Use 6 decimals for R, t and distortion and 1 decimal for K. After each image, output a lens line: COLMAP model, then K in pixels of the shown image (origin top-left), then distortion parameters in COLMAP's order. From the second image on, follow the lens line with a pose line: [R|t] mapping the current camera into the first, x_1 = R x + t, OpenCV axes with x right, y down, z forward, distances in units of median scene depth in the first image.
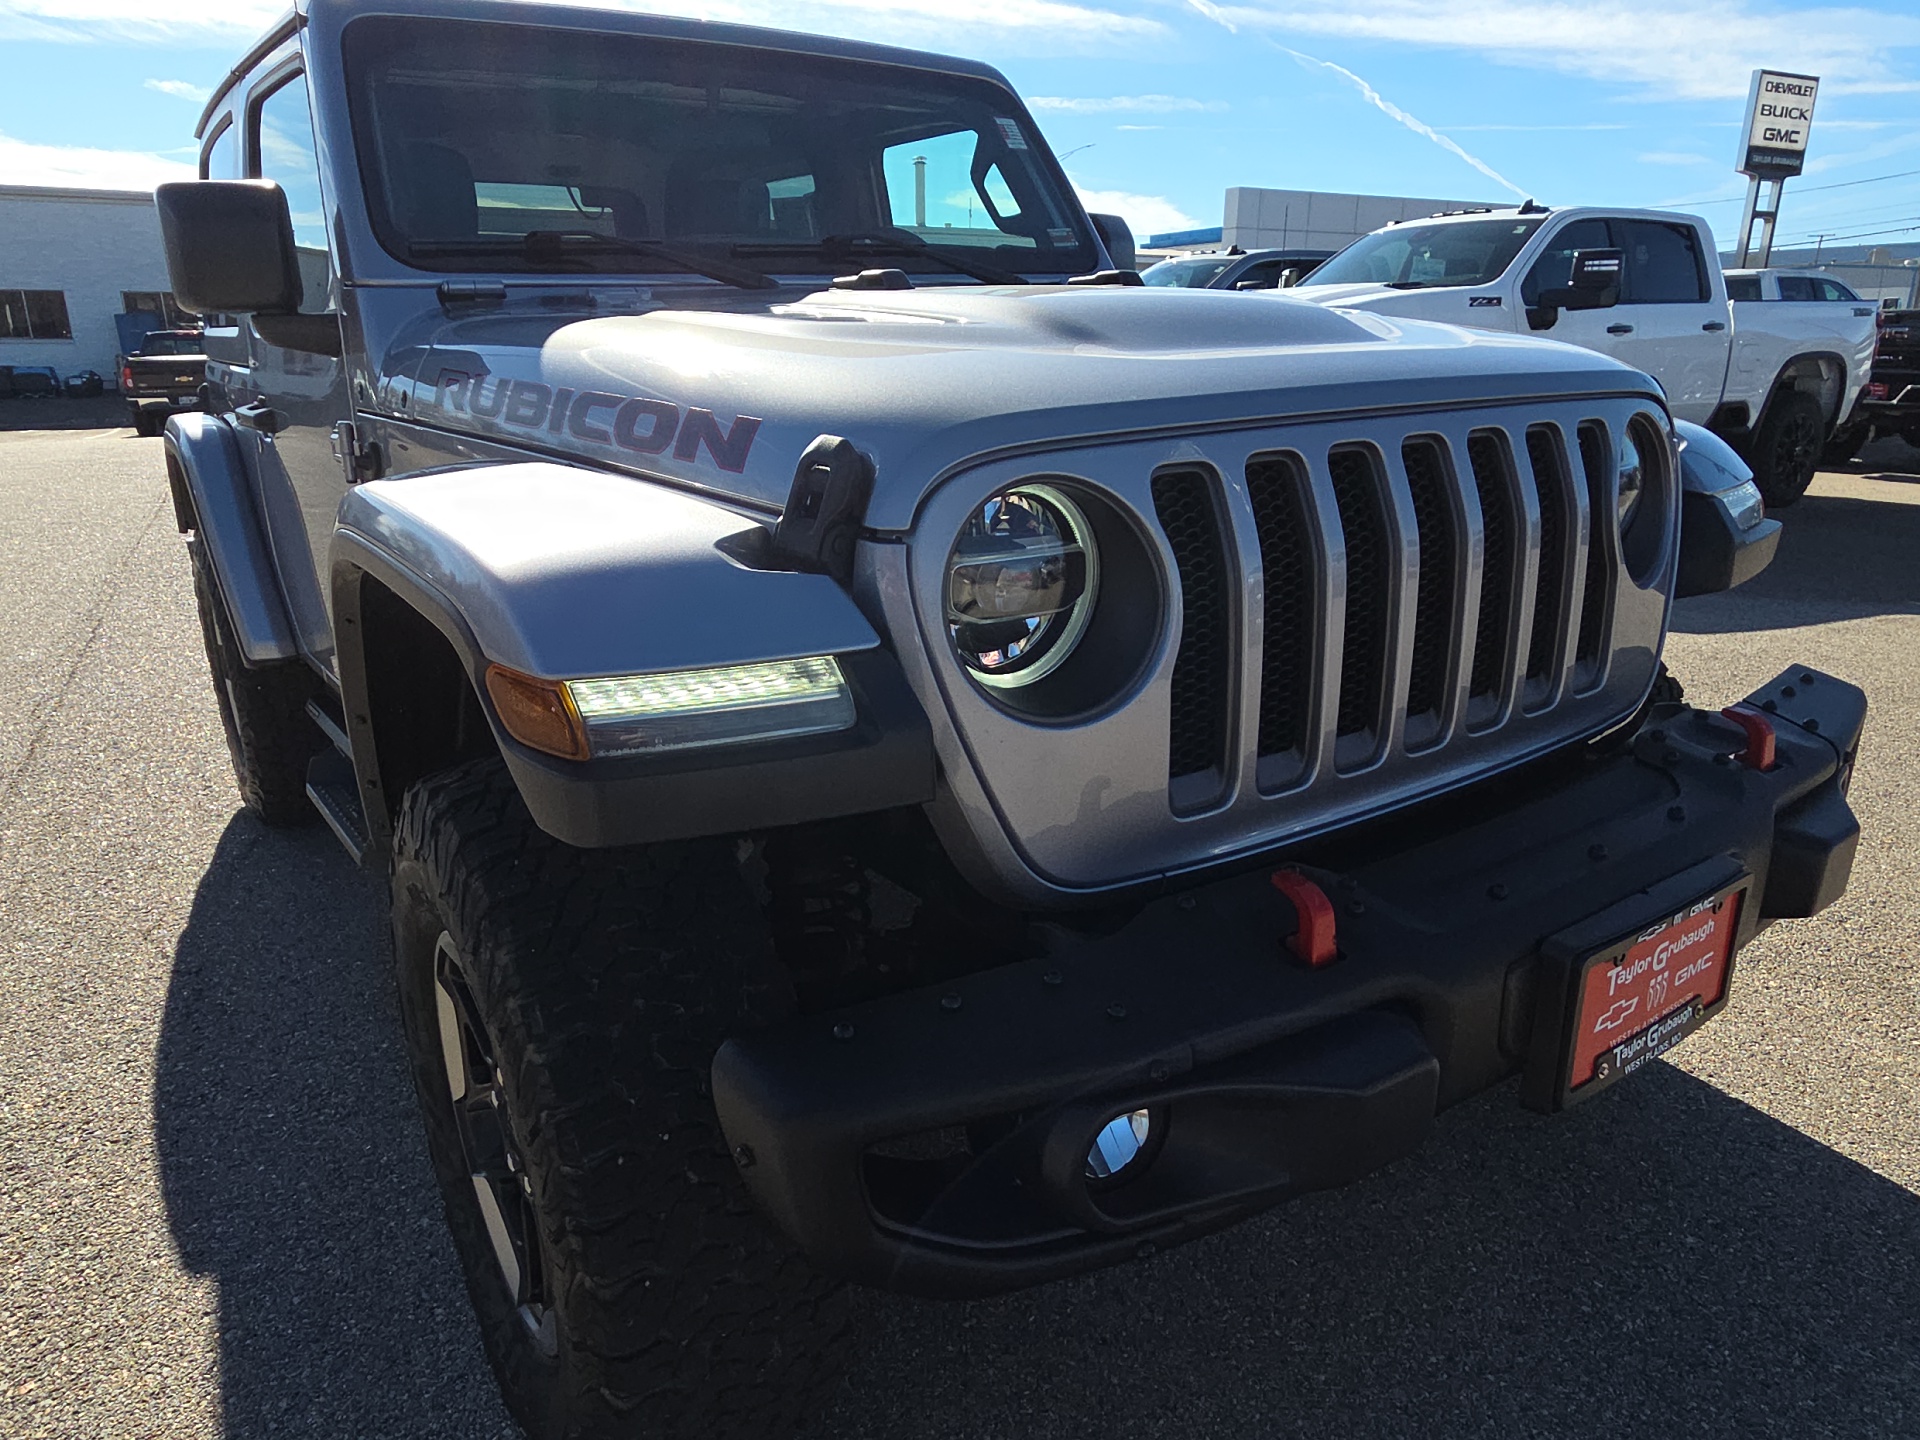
lens RADIAL K [[1261.4, 0, 961.5], [0, 1261.4, 737.8], [0, 0, 1]] dist [0.009201, -0.001238]
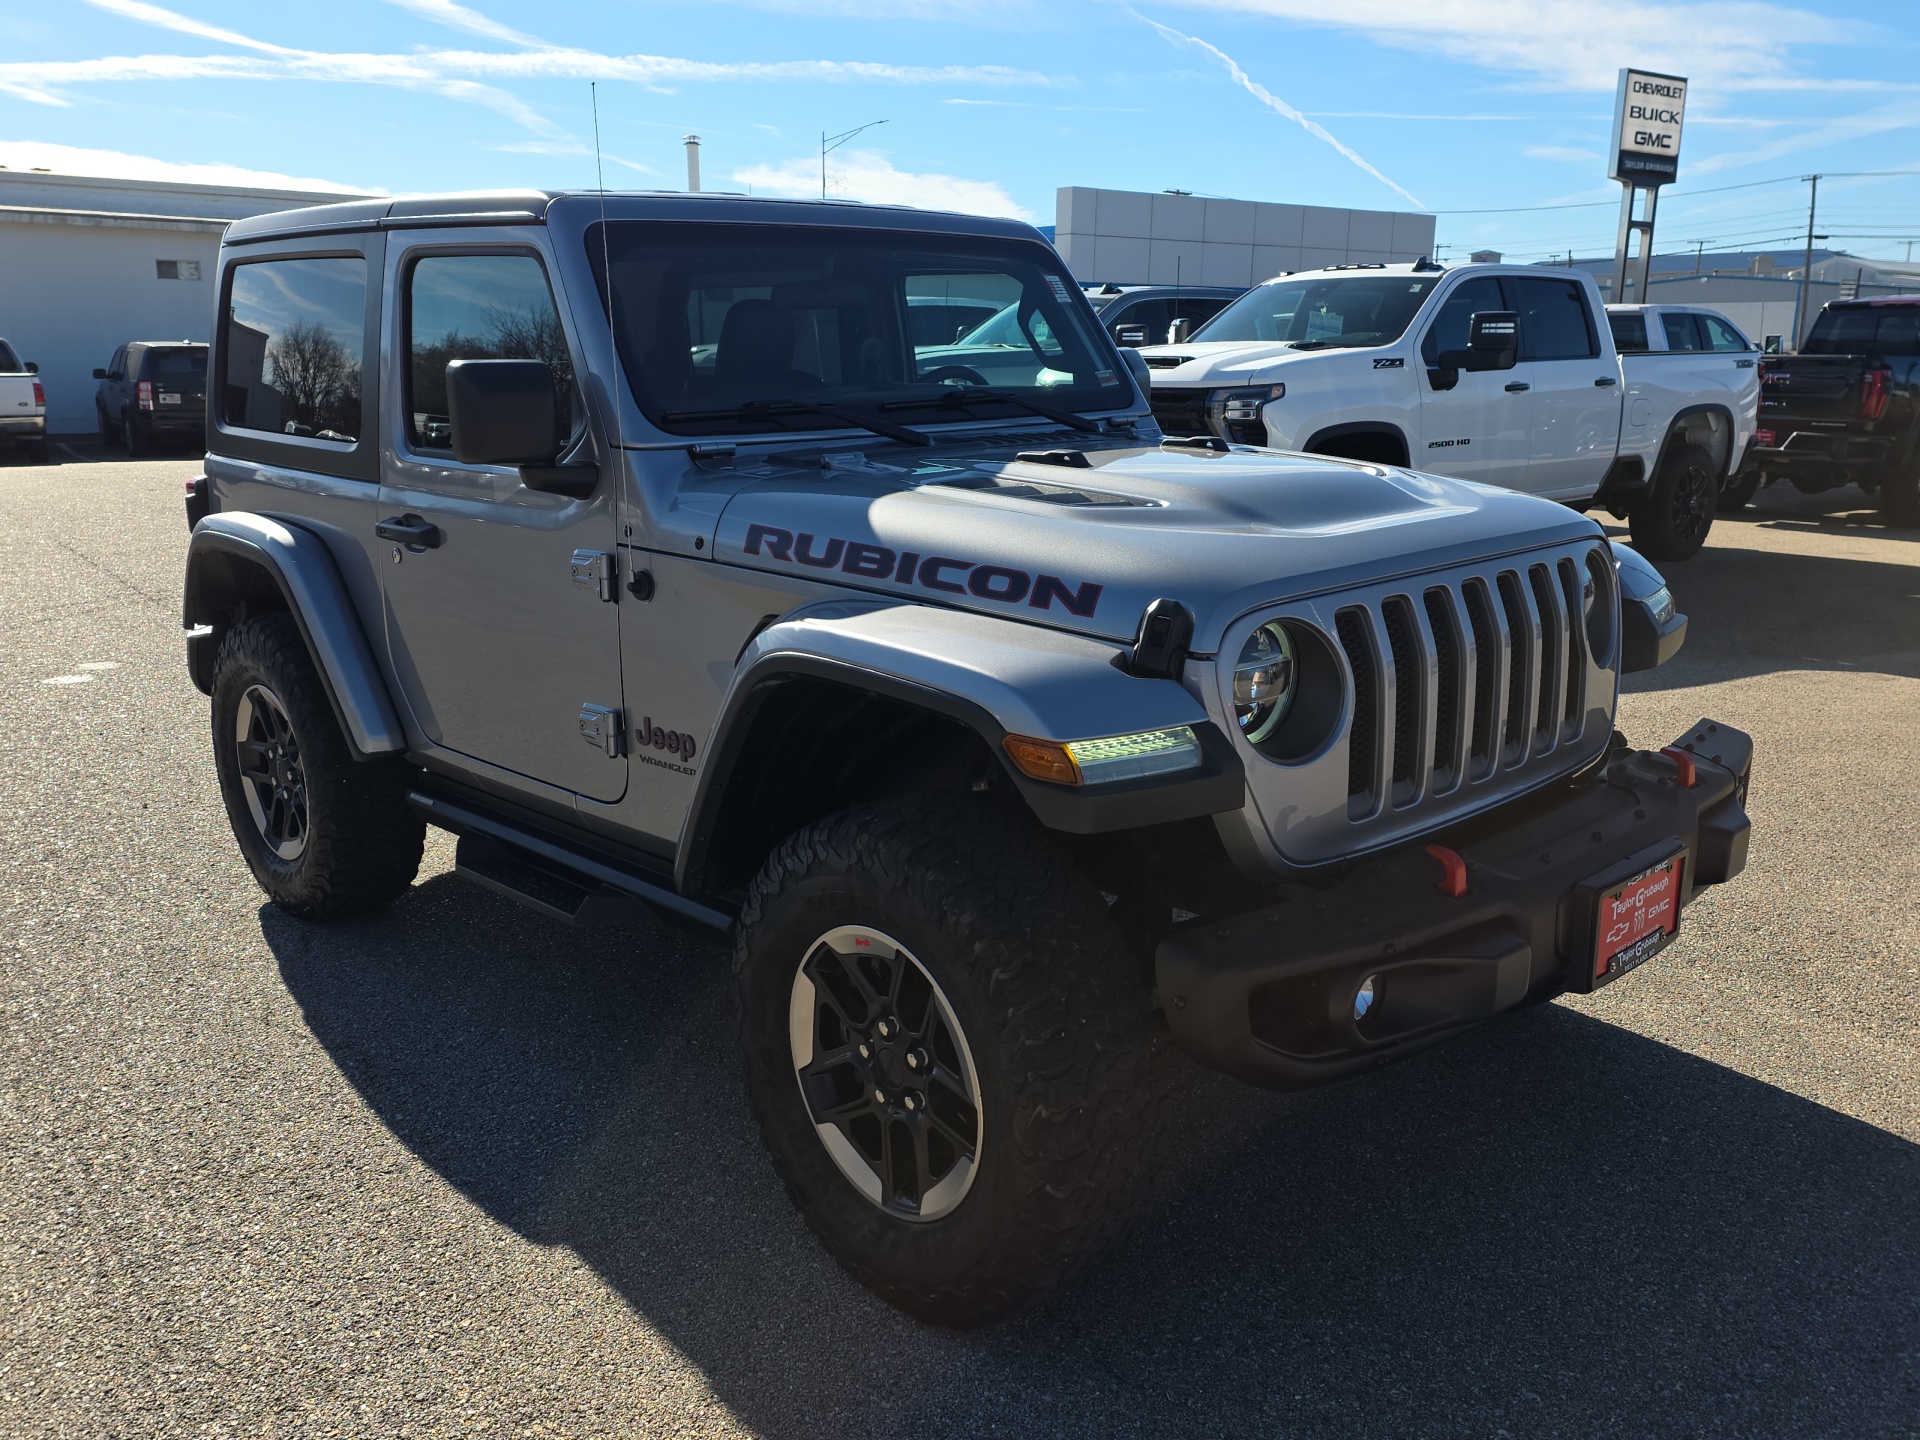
lens RADIAL K [[1623.8, 0, 960.0], [0, 1623.8, 720.0], [0, 0, 1]] dist [0.128483, -0.168399]
pose [[0.987198, -0.026040, 0.157358, -0.369064], [0.037739, 0.996703, -0.071819, 0.036985], [-0.154969, 0.076839, 0.984927, -0.563818]]
